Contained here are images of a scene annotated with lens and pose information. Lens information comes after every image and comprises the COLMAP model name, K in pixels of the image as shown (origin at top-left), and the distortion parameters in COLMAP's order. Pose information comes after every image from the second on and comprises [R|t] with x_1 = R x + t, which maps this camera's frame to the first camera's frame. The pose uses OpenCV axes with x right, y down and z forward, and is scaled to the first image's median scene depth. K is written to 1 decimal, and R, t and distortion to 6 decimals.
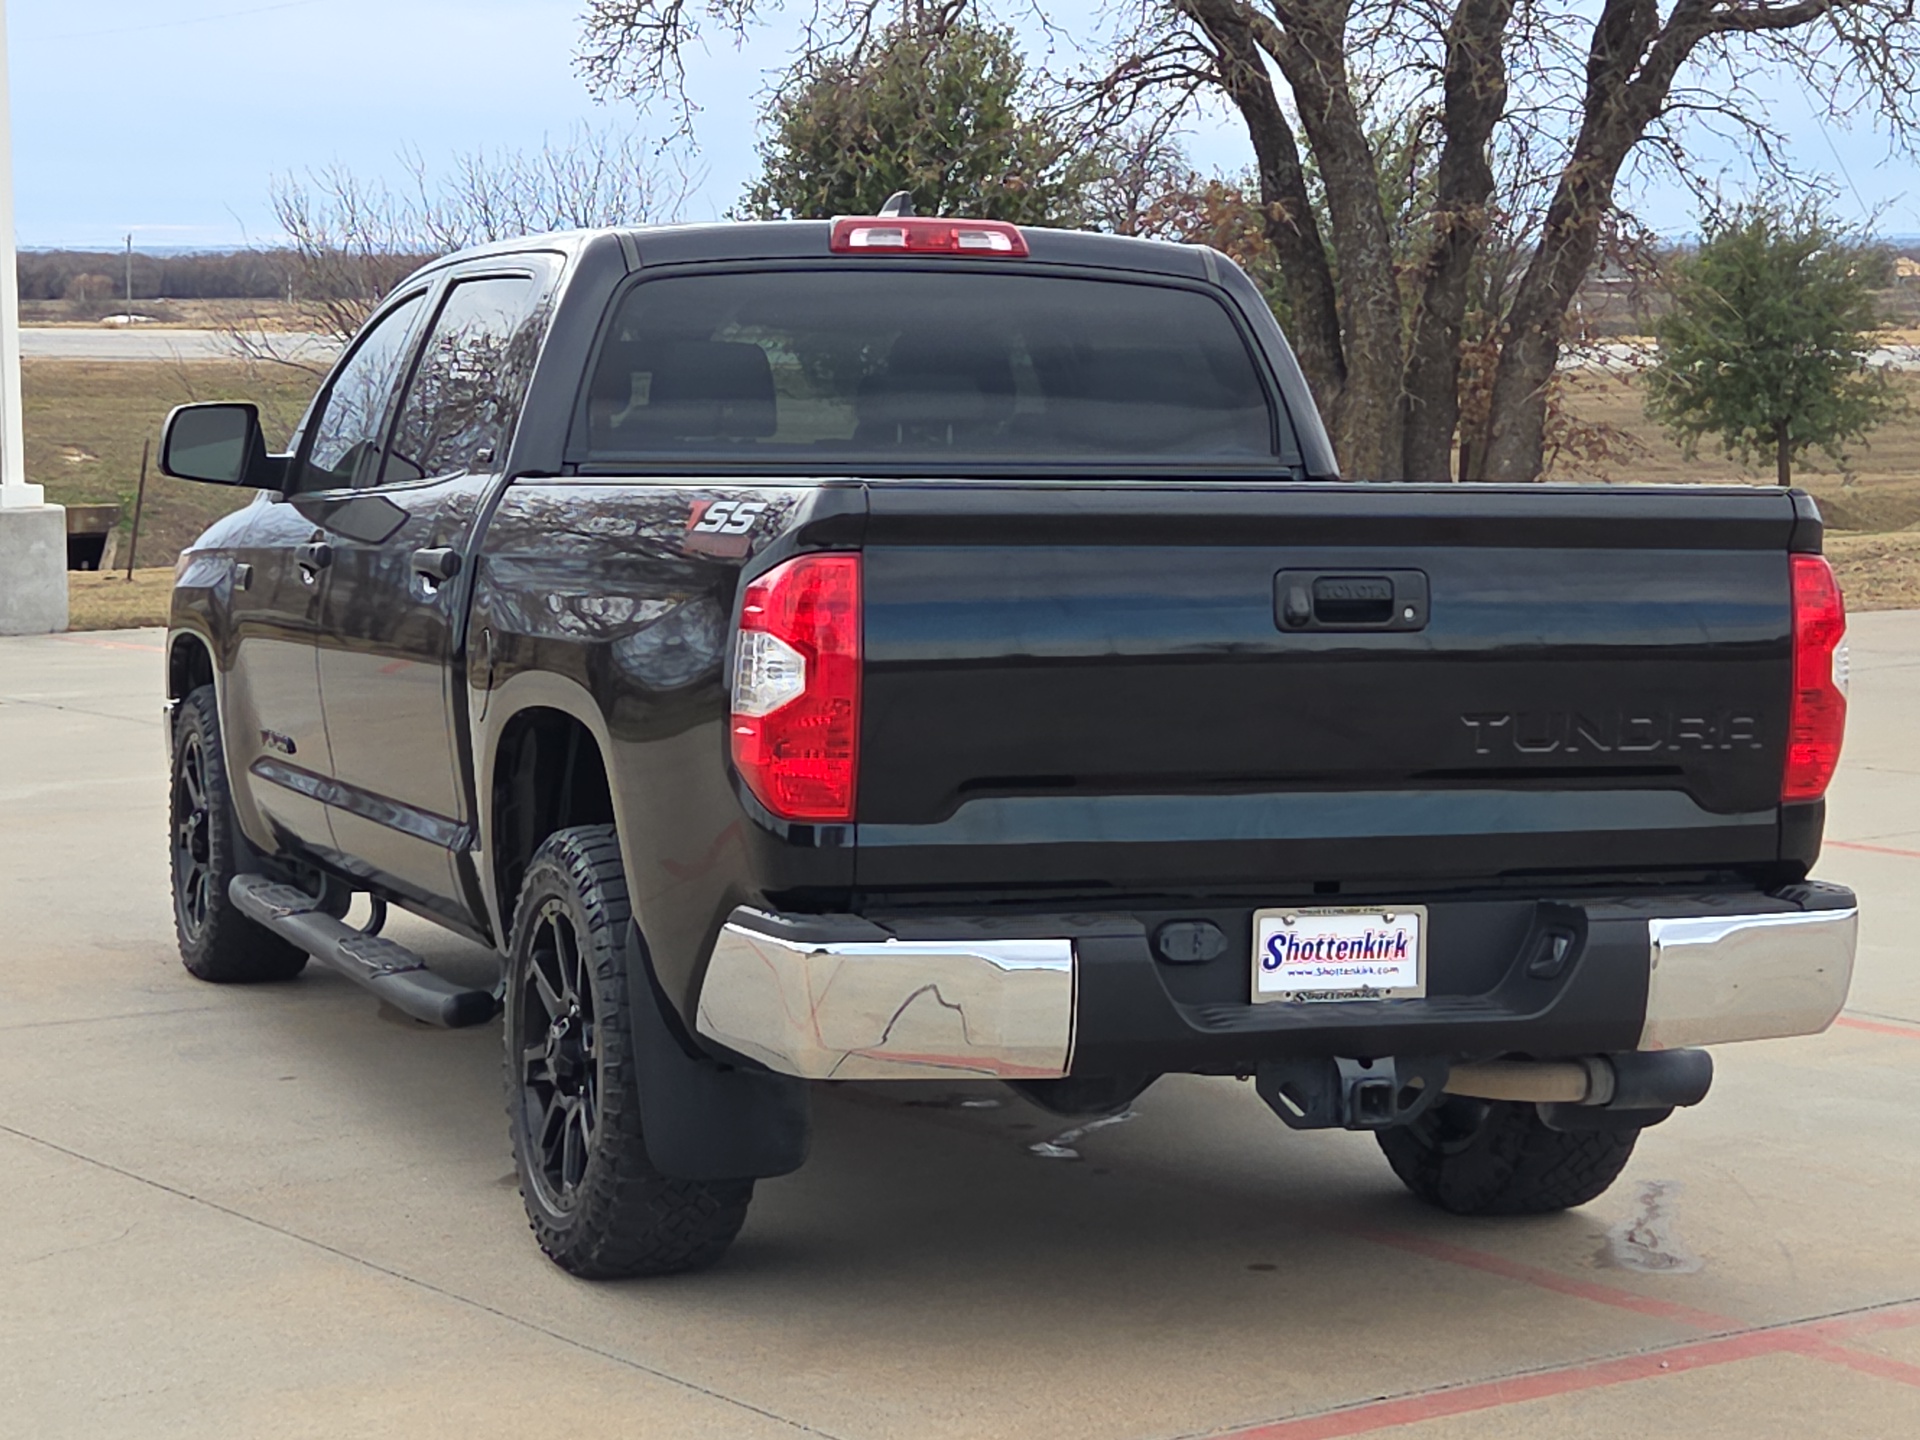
lens RADIAL K [[3986.3, 0, 970.3], [0, 3986.3, 711.8], [0, 0, 1]] dist [0.099067, 0.000000]
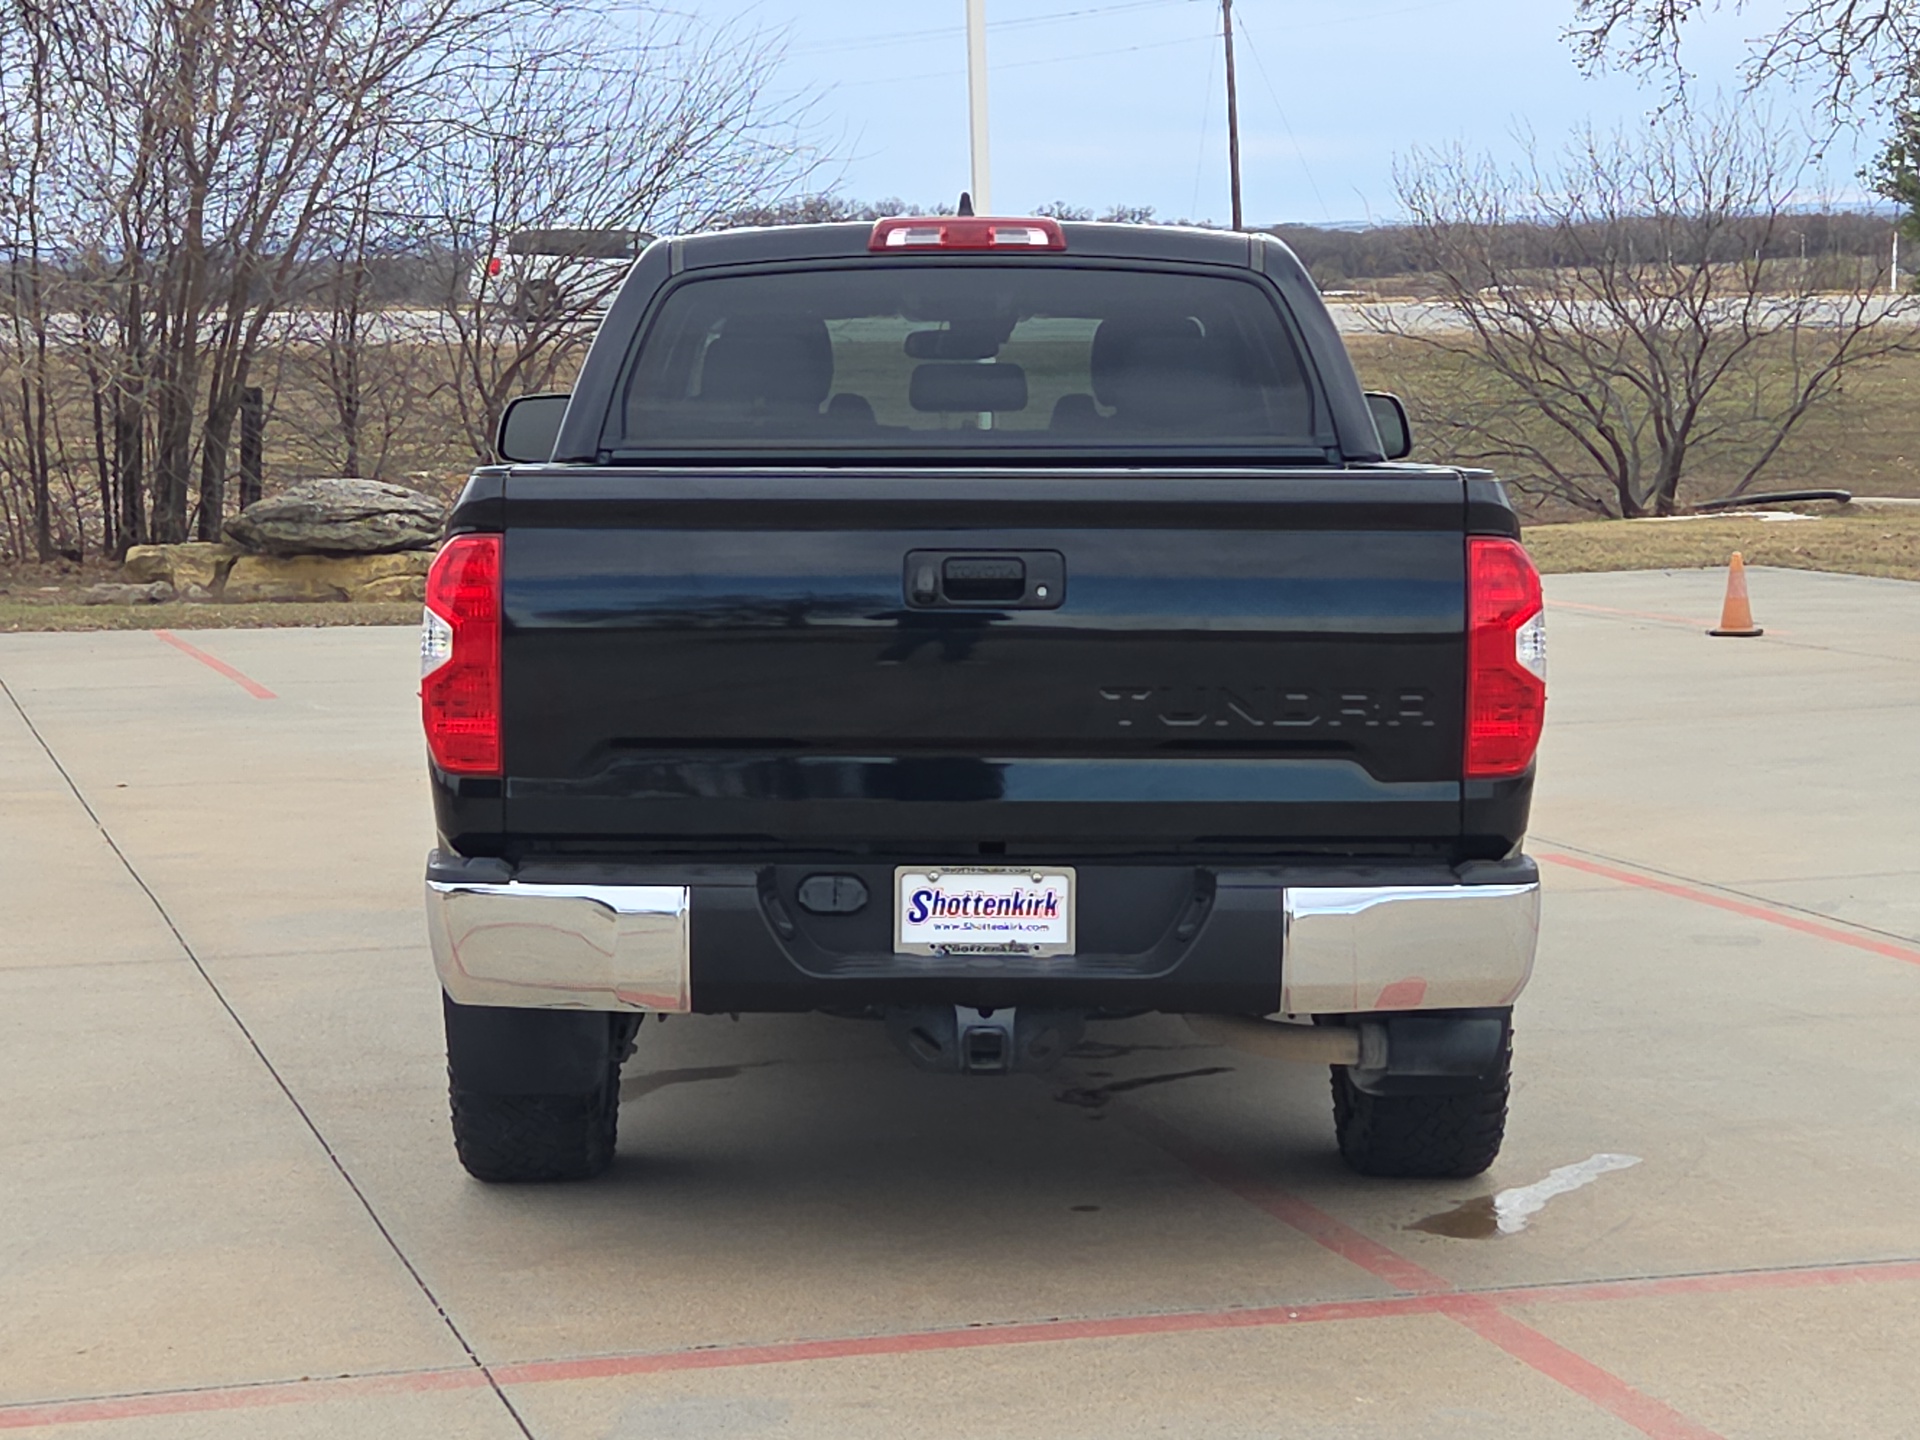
lens RADIAL K [[3986.3, 0, 964.6], [0, 3986.3, 728.3], [0, 0, 1]] dist [0.099067, 0.000000]
pose [[0.938258, 0.018516, -0.345440, 0.452706], [-0.014246, 0.999788, 0.014896, -0.003824], [0.345642, -0.009055, 0.938323, -0.002358]]
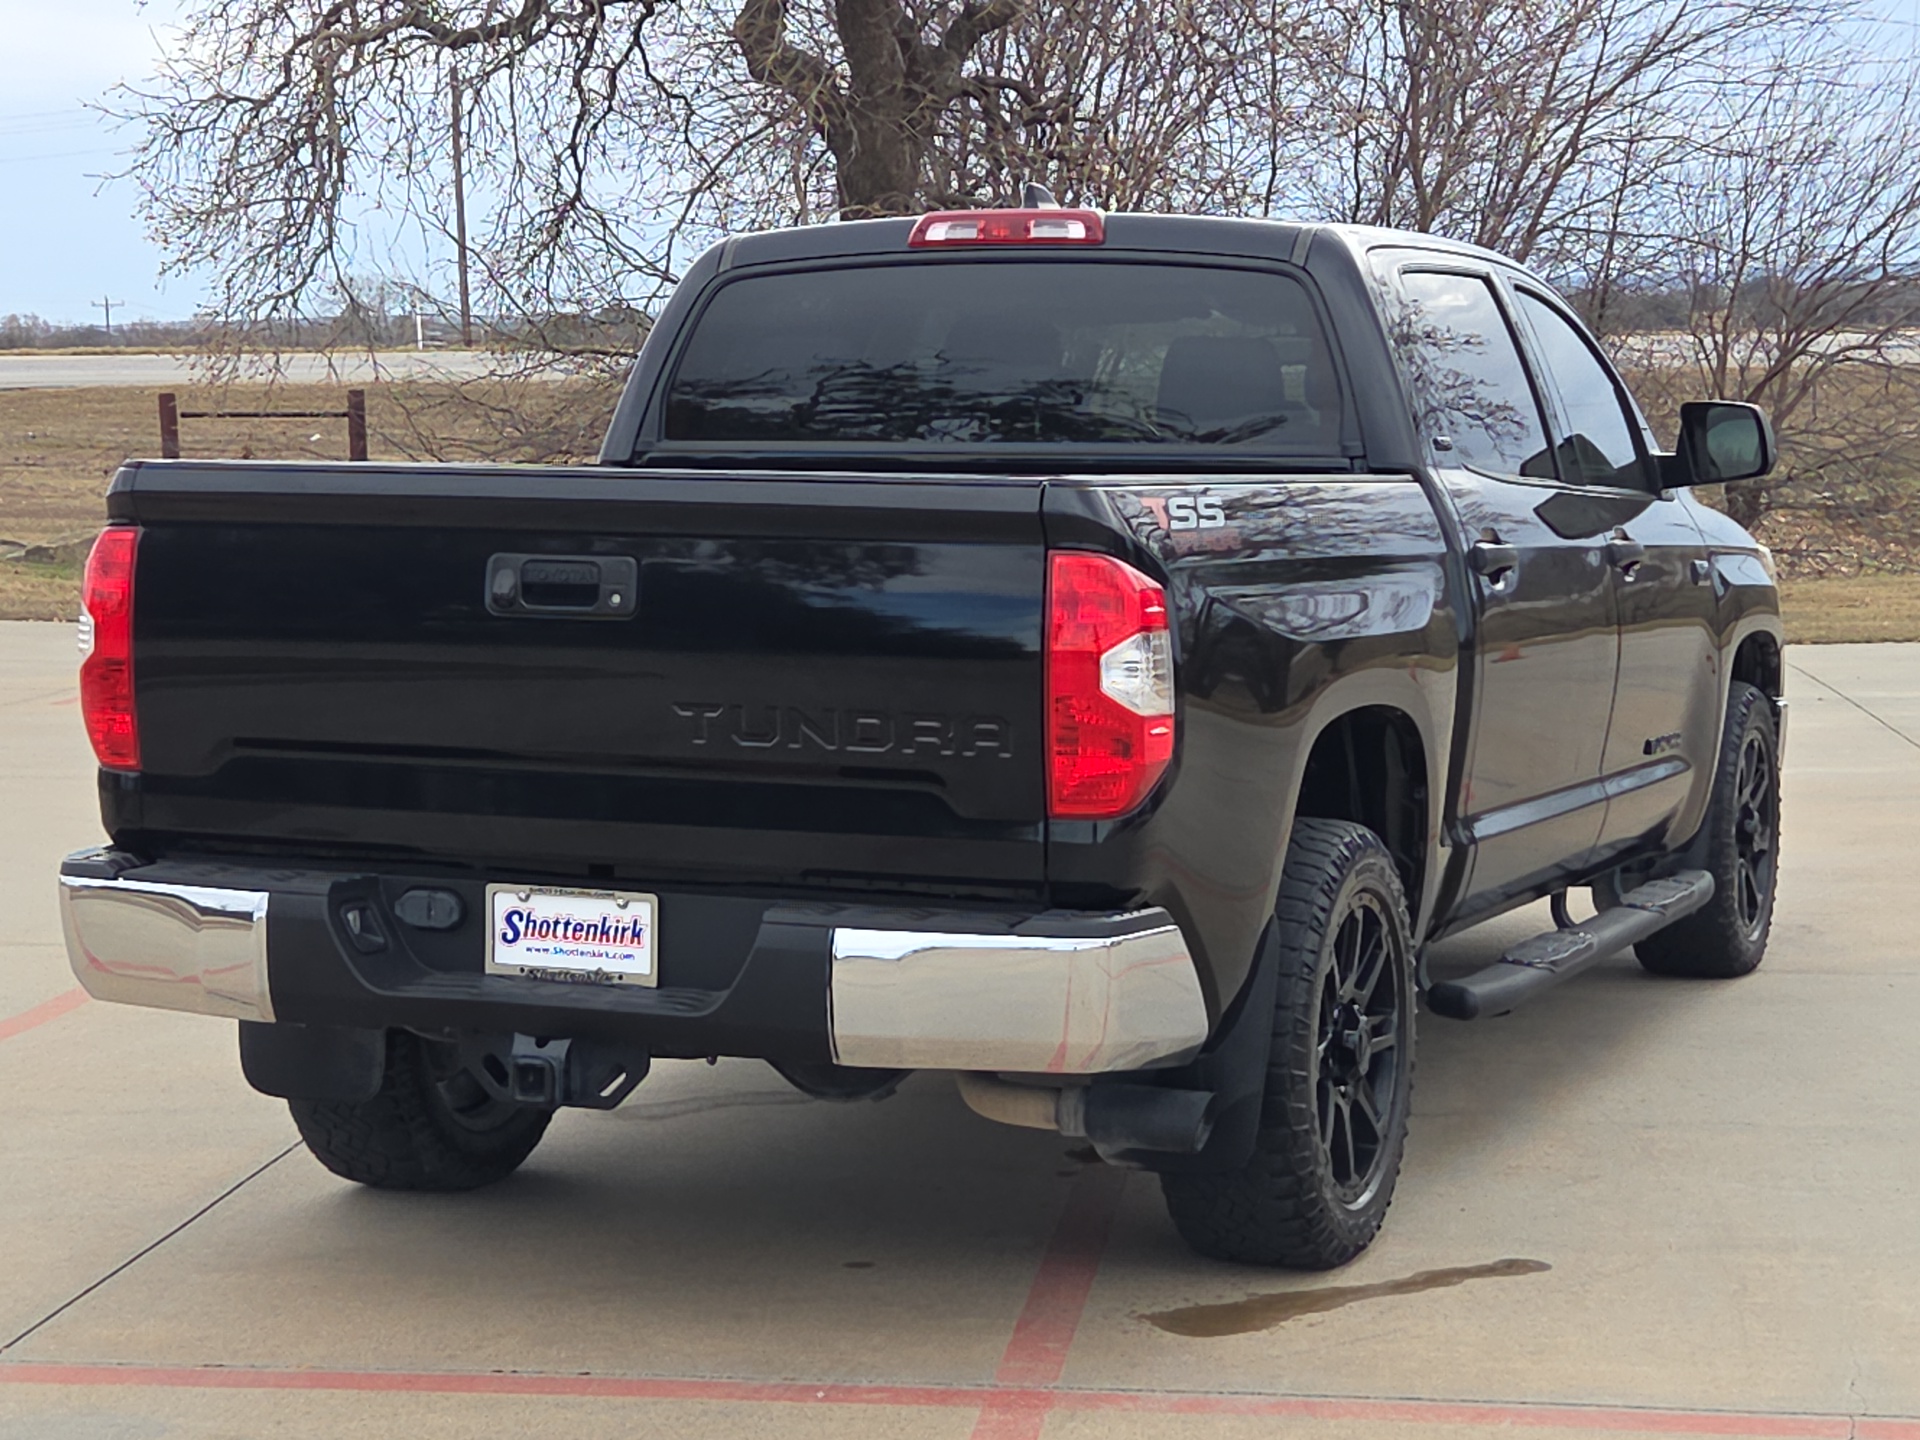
lens RADIAL K [[3986.3, 0, 963.3], [0, 3986.3, 721.3], [0, 0, 1]] dist [0.099067, 0.000000]
pose [[0.731603, 0.047222, -0.680094, 0.844256], [-0.047224, 0.998712, 0.018545, -0.016510], [0.680094, 0.018549, 0.732891, 0.325411]]
